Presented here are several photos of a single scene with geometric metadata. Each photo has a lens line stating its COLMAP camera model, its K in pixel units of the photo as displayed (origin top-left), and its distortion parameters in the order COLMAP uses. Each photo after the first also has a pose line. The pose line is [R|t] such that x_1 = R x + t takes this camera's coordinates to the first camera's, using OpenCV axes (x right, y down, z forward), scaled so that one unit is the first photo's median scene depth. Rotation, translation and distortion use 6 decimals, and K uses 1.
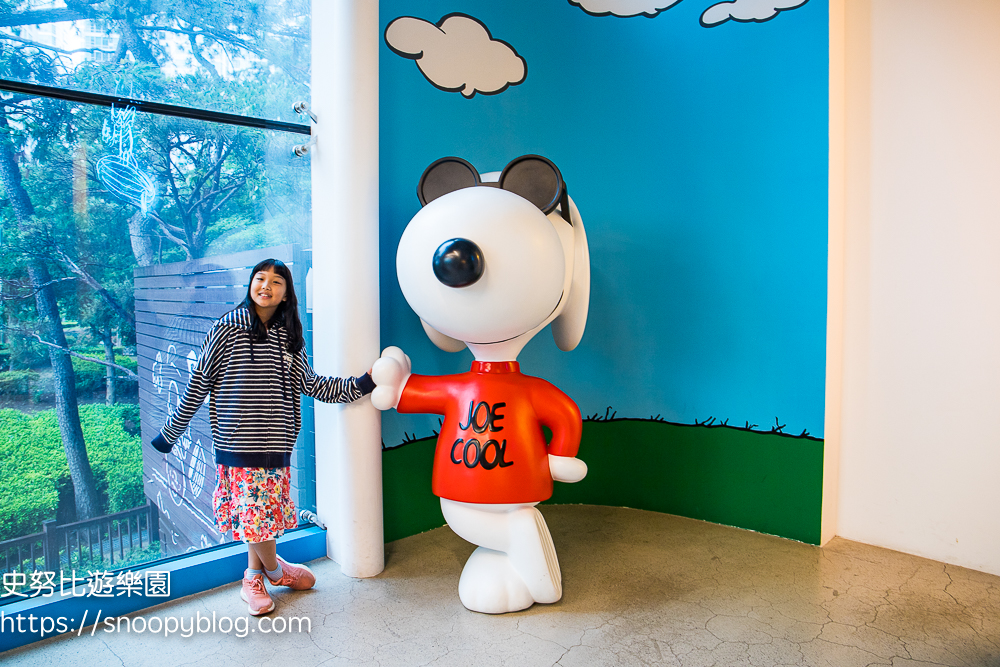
lens RADIAL K [[667.3, 0, 494.4], [0, 667.3, 319.4], [0, 0, 1]] dist [-0.125320, 0.068523]
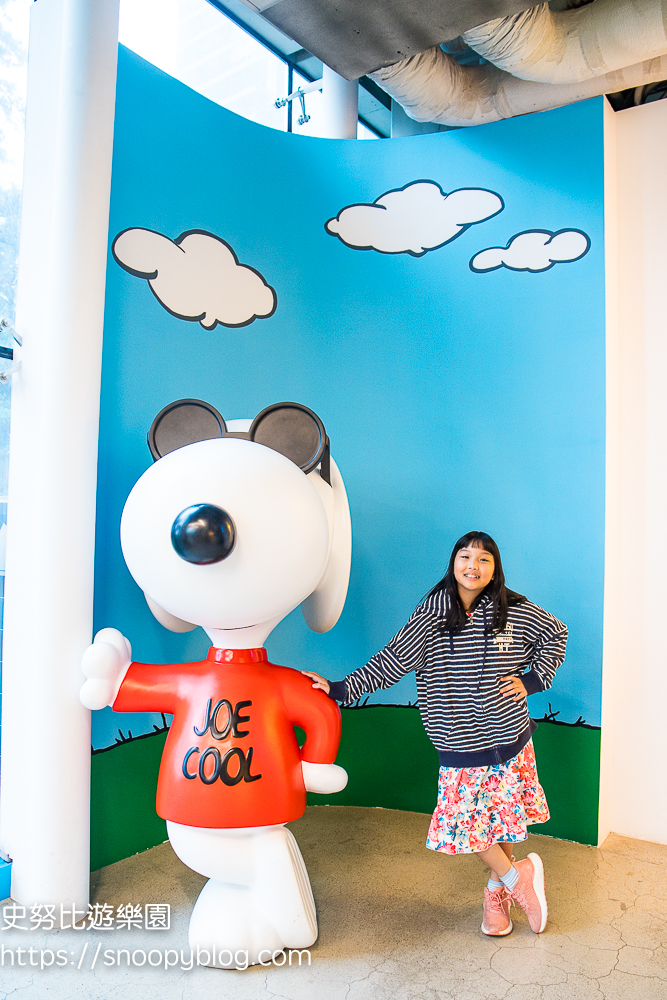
lens RADIAL K [[718.1, 0, 360.6], [0, 718.1, 512.9], [0, 0, 1]] dist [-0.124521, 0.075152]
pose [[0.976777, 0.030586, 0.212064, -0.038097], [-0.014204, 0.996825, -0.078347, -0.032885], [-0.213787, 0.073516, 0.974110, 0.088851]]
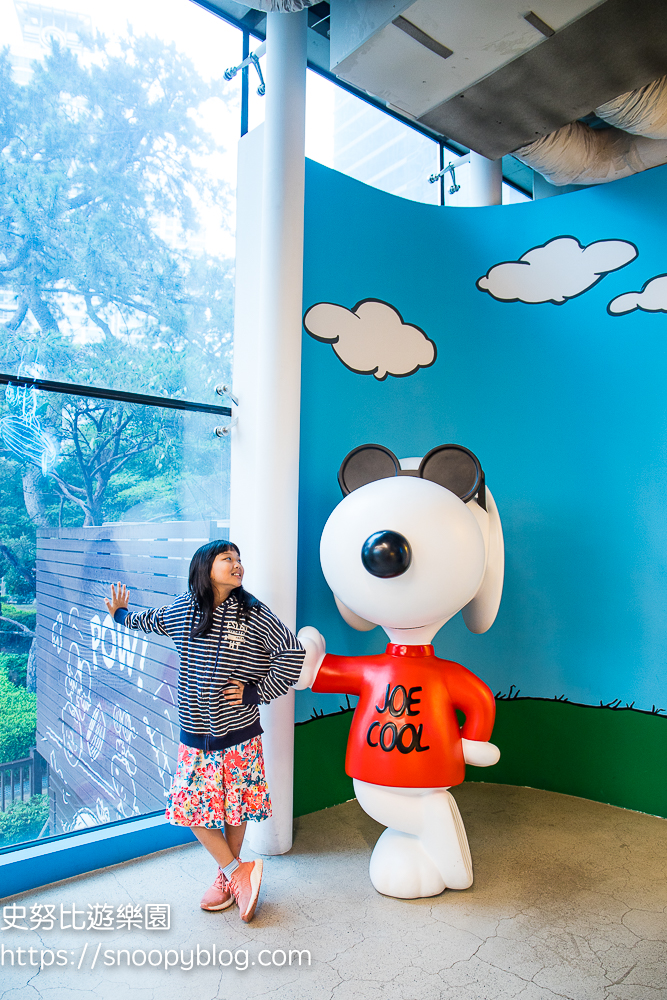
lens RADIAL K [[667.3, 0, 339.7], [0, 667.3, 530.4], [0, 0, 1]] dist [-0.125320, 0.068523]
pose [[0.998846, 0.021008, -0.043182, -0.059474], [-0.023738, 0.997686, -0.063715, -0.039008], [0.041744, 0.064667, 0.997033, -0.022119]]
